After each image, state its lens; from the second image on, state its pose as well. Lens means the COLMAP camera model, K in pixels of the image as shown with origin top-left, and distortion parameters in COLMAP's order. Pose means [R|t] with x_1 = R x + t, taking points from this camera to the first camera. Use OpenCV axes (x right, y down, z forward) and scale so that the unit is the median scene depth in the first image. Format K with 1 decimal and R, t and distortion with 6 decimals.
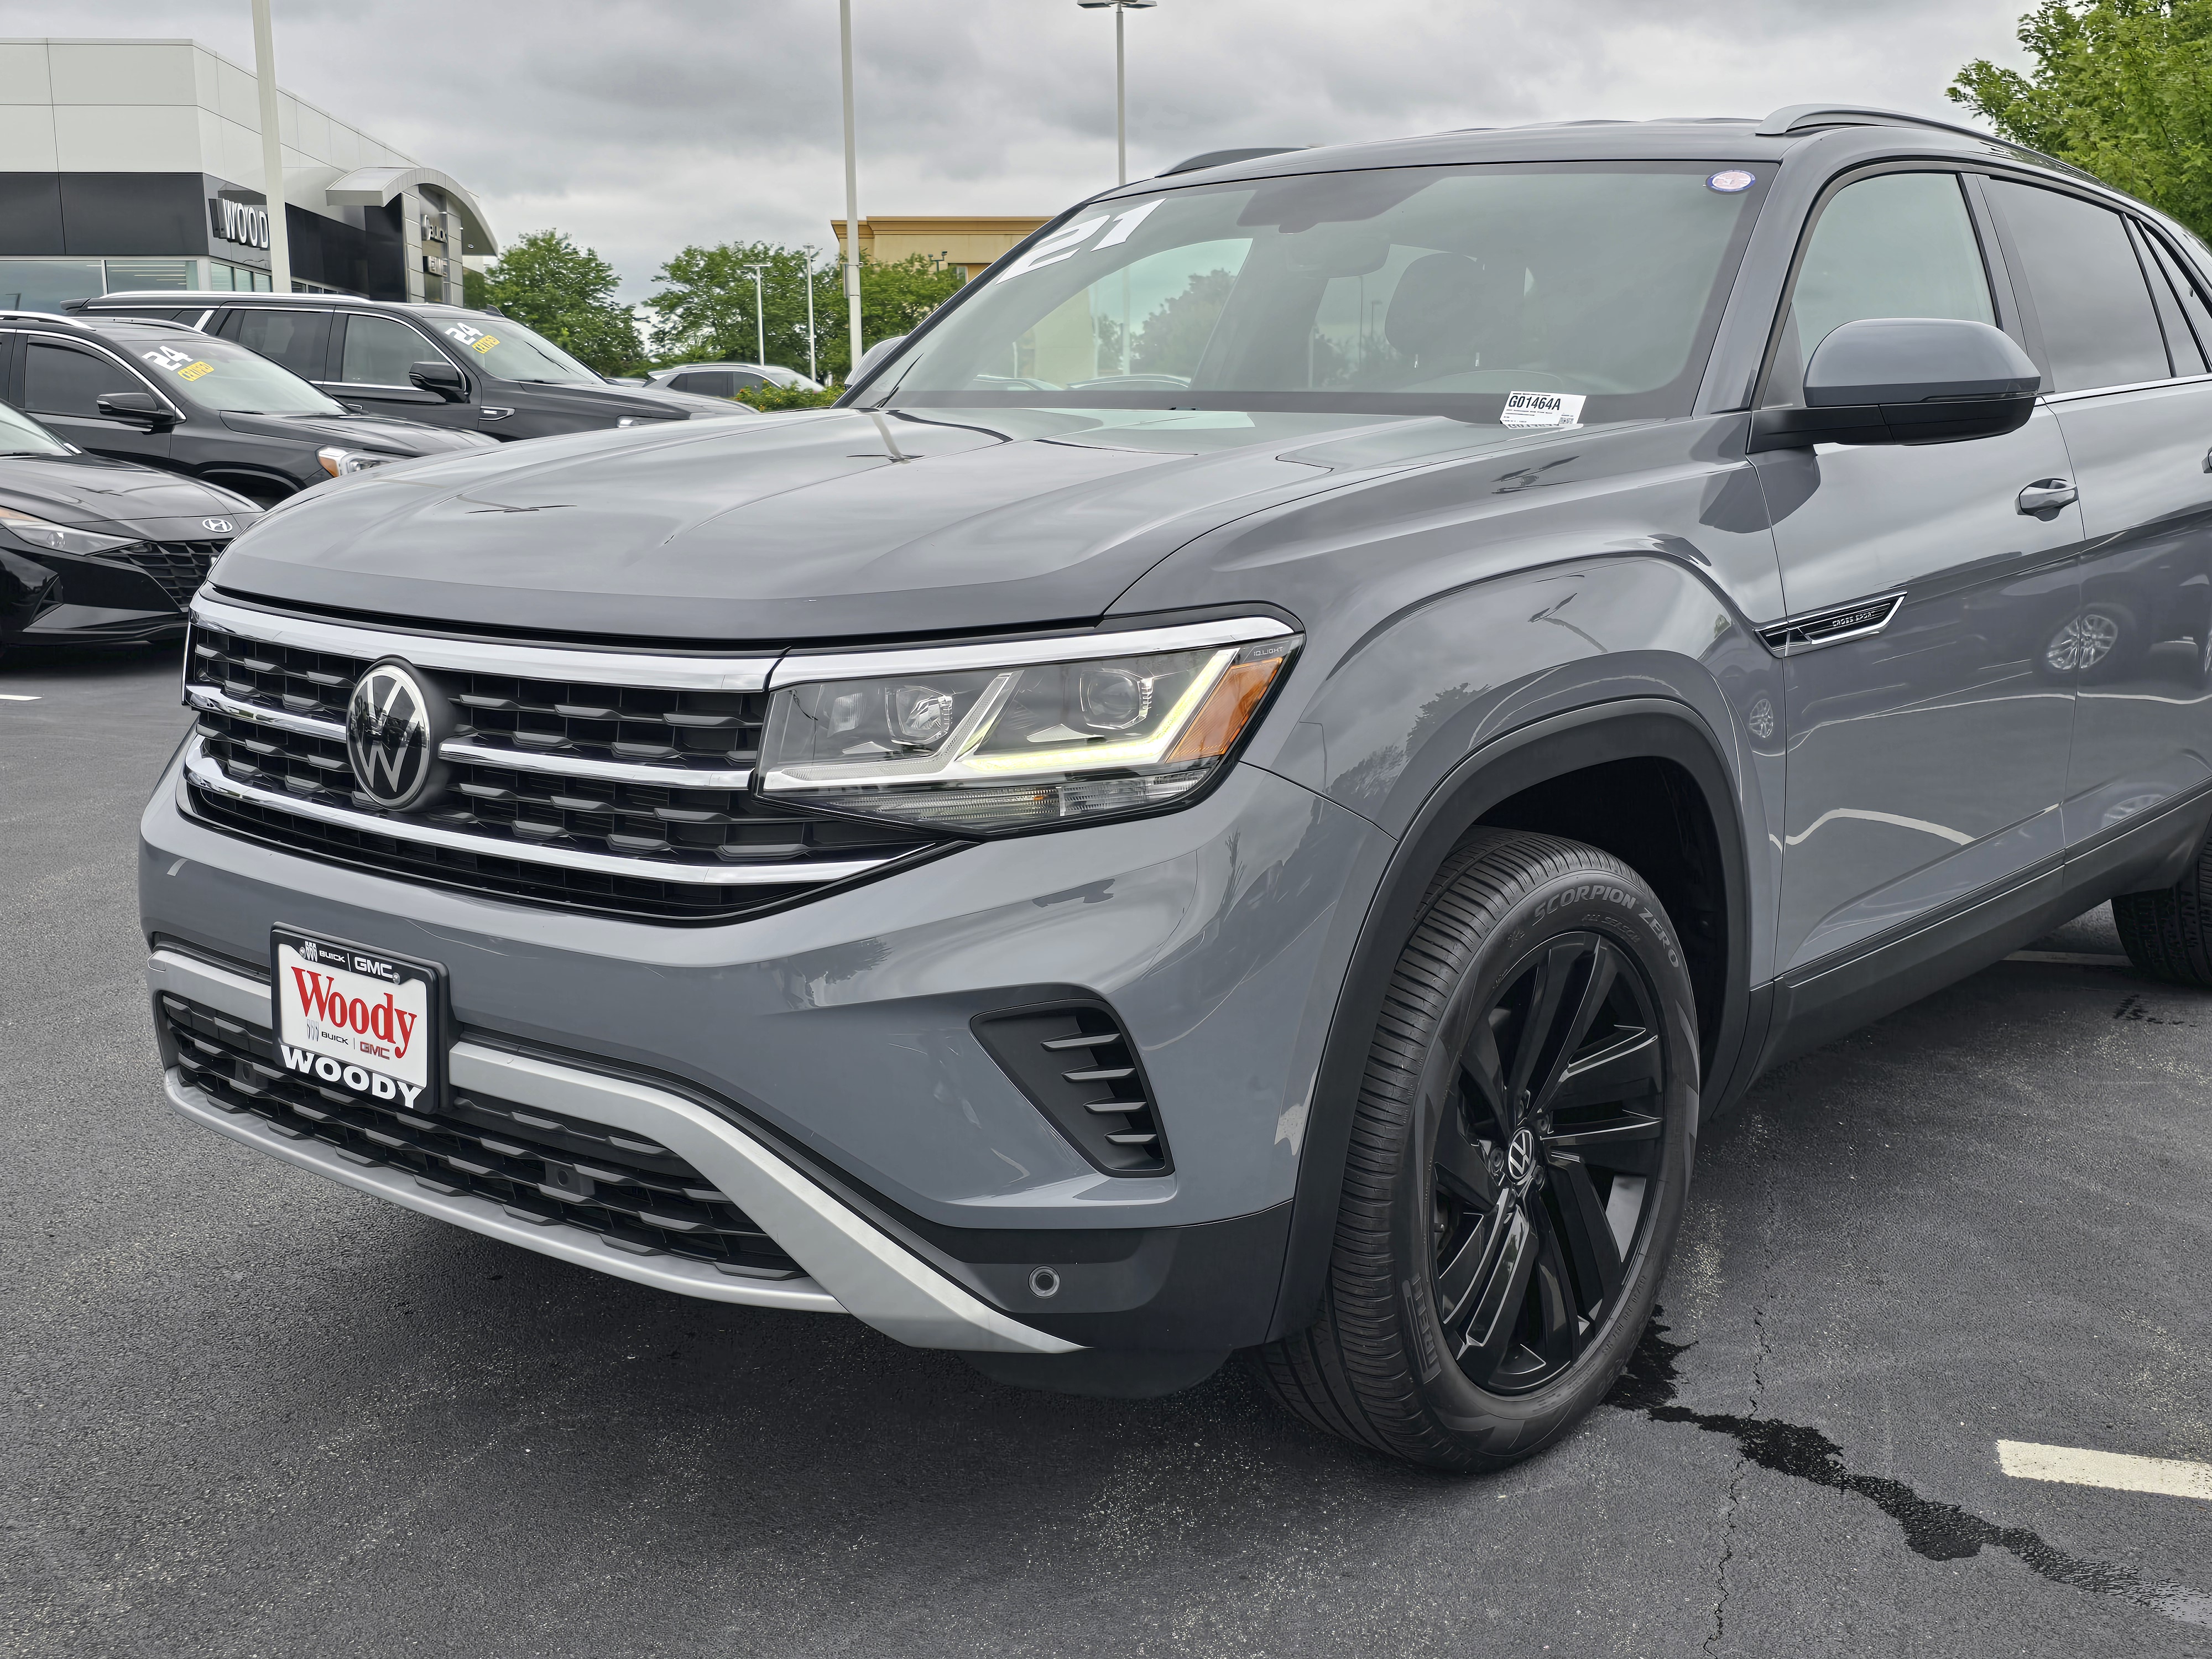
lens RADIAL K [[2062.9, 0, 1121.1], [0, 2062.9, 753.4], [0, 0, 1]] dist [0.058363, 0.000000]
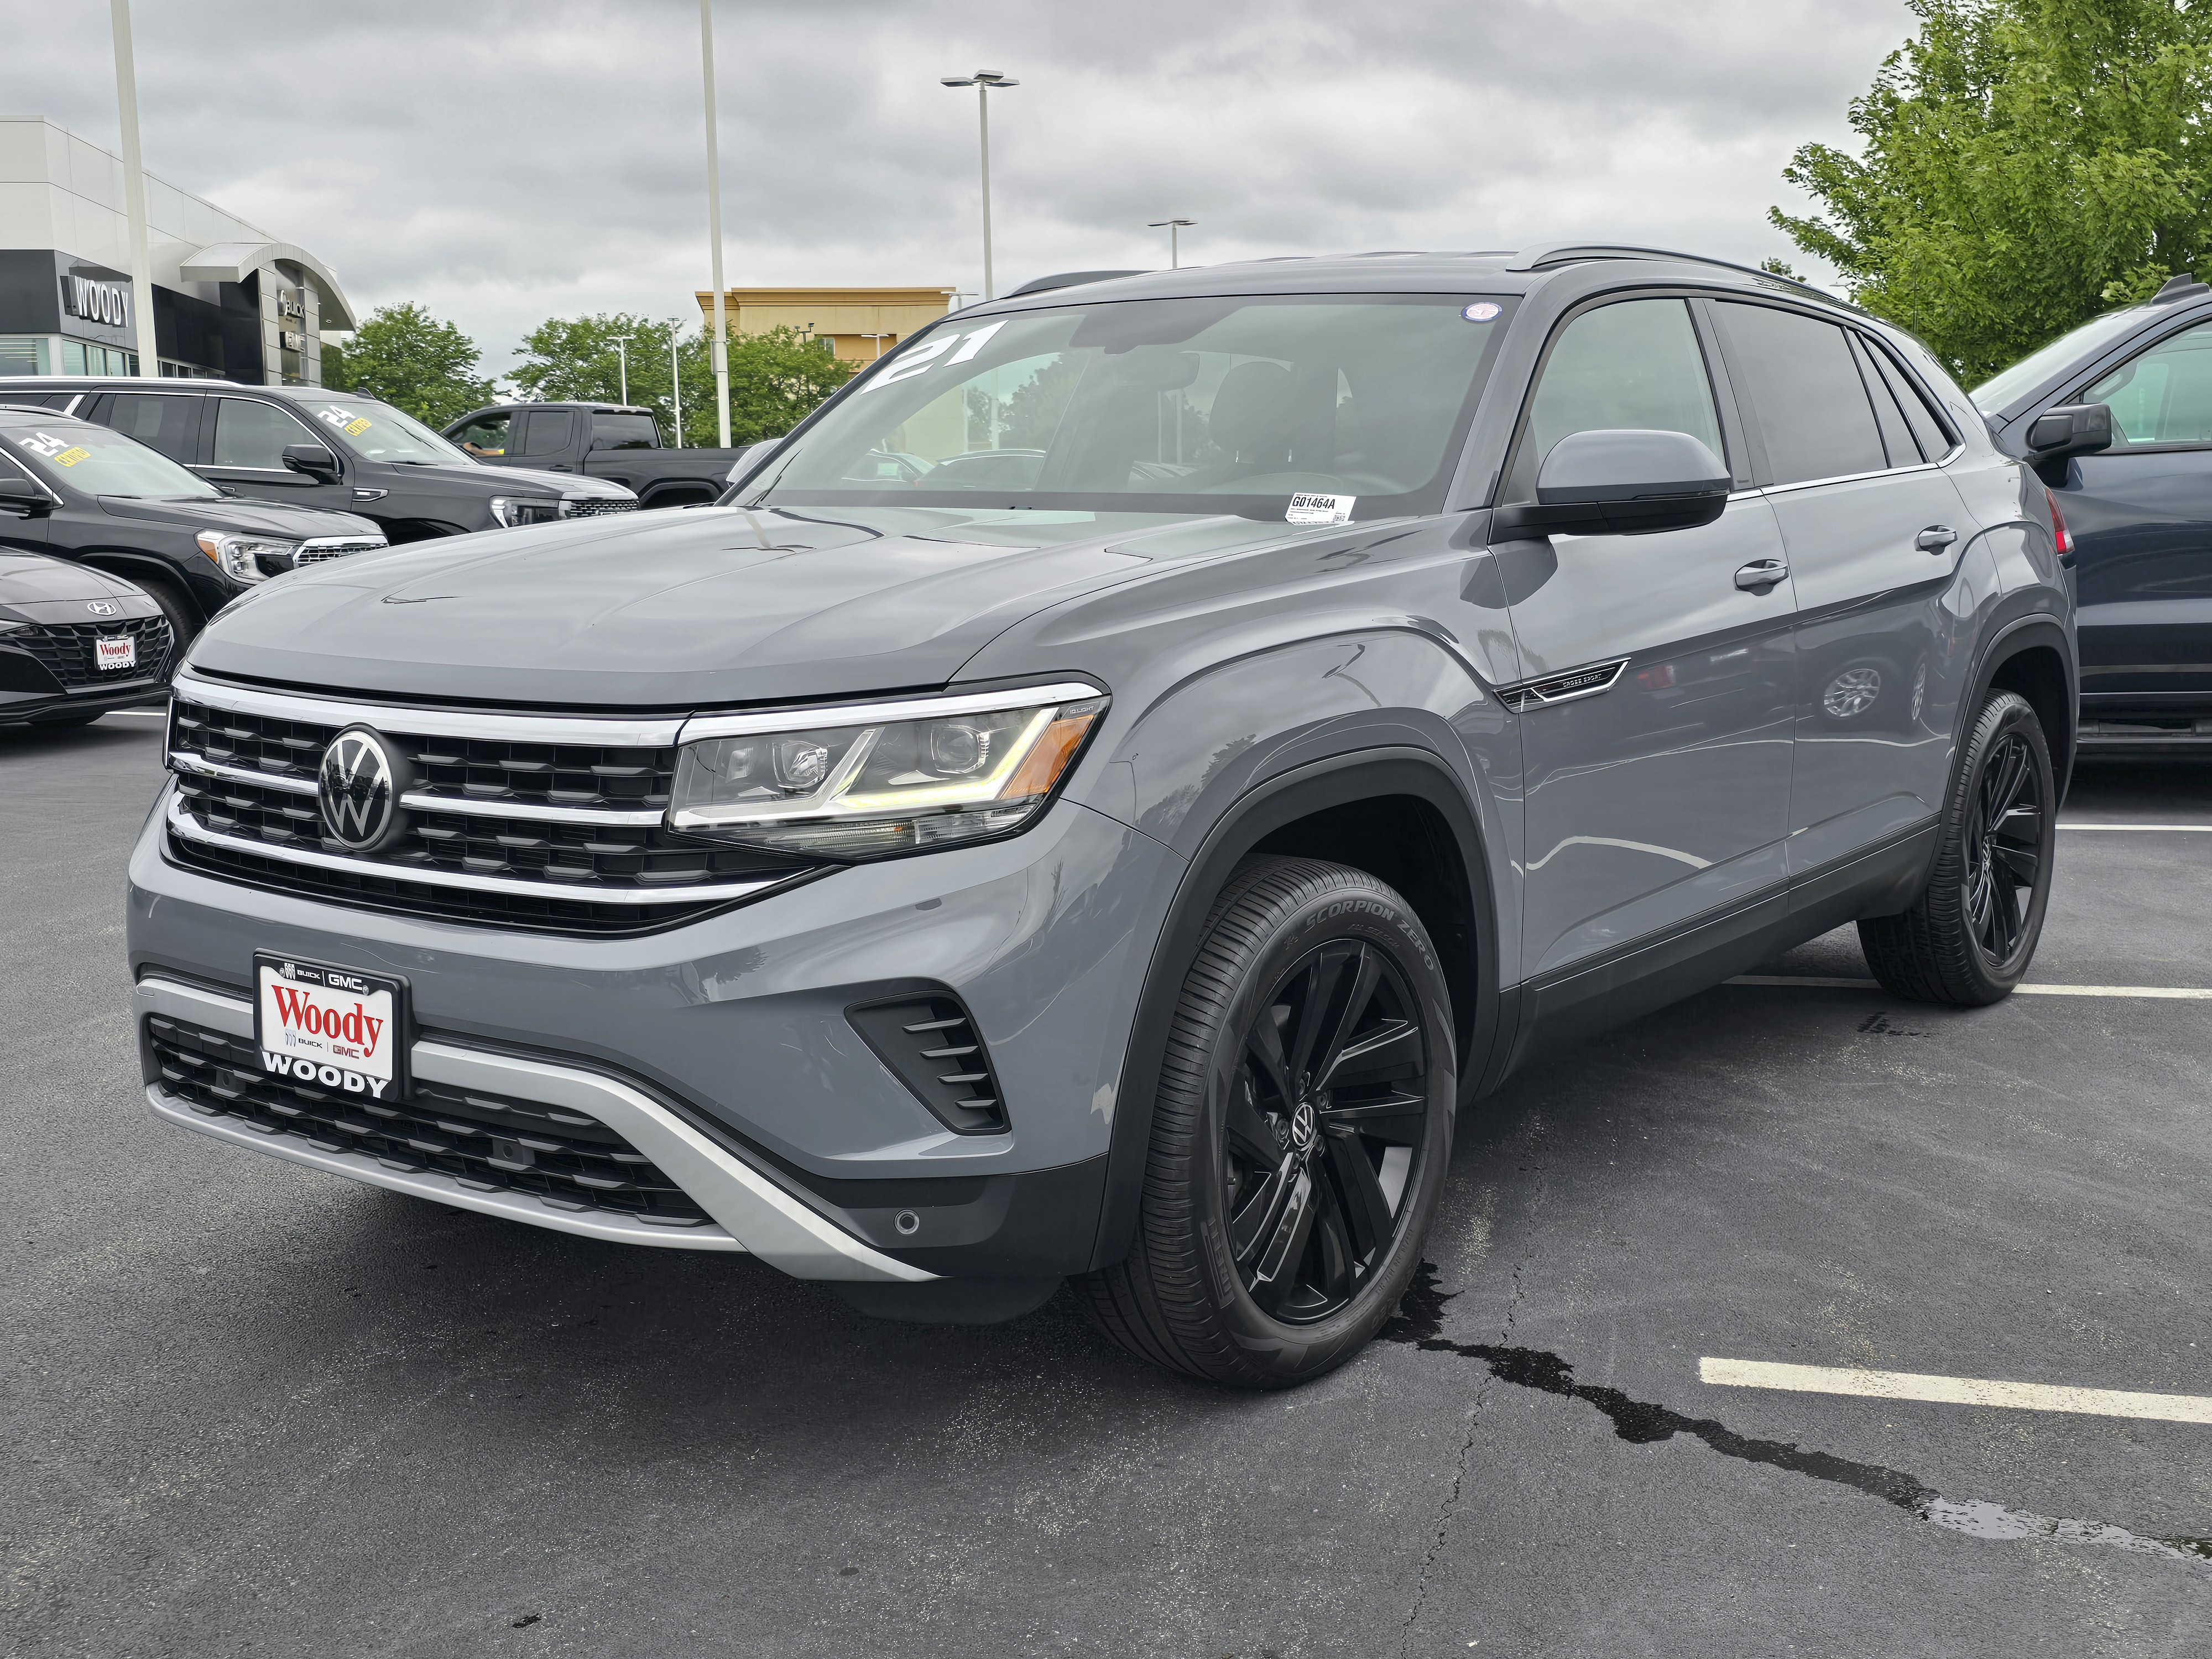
lens RADIAL K [[2062.9, 0, 1073.2], [0, 2062.9, 775.5], [0, 0, 1]] dist [0.058363, 0.000000]
pose [[0.999170, -0.012658, 0.038729, 0.015474], [0.013569, 0.999635, -0.023353, 0.016802], [-0.038419, 0.023859, 0.998977, -0.213460]]
